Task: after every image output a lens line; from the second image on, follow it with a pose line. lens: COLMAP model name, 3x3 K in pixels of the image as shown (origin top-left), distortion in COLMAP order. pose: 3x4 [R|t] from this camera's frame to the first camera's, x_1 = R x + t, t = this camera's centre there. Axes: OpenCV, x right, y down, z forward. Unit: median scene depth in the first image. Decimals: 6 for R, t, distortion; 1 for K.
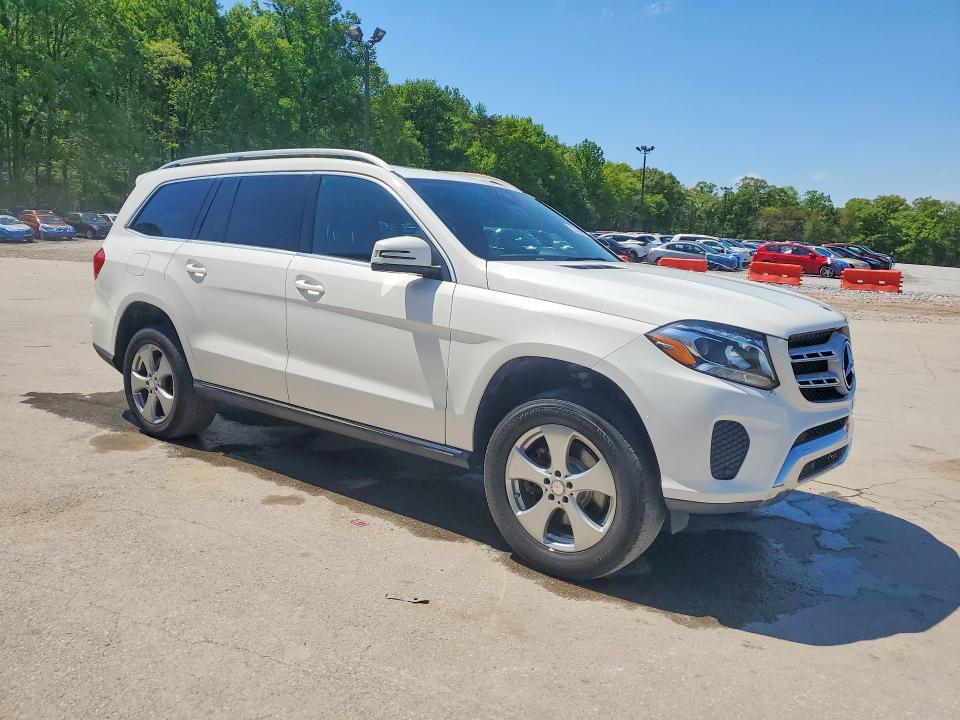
lens RADIAL K [[738.3, 0, 480.0], [0, 738.3, 360.0], [0, 0, 1]] dist [0.058248, -0.003627]
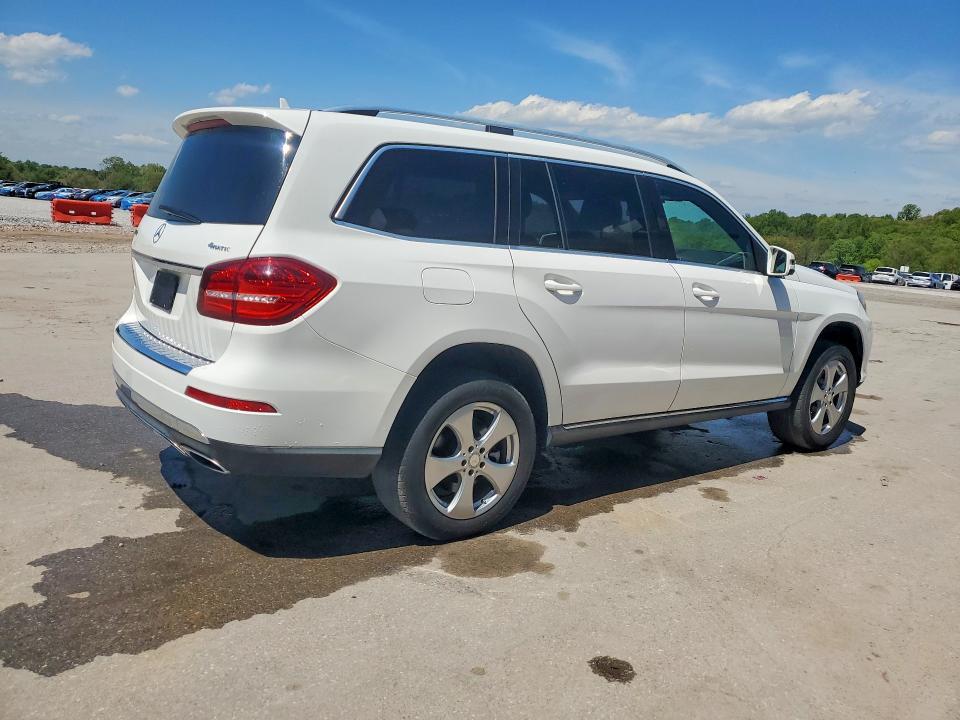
lens RADIAL K [[738.3, 0, 480.0], [0, 738.3, 360.0], [0, 0, 1]] dist [0.058248, -0.003627]
pose [[0.306925, -0.197990, 0.930912, -1.197343], [0.089067, 0.979805, 0.179023, -0.201477], [-0.947557, 0.027967, 0.318361, 0.882378]]
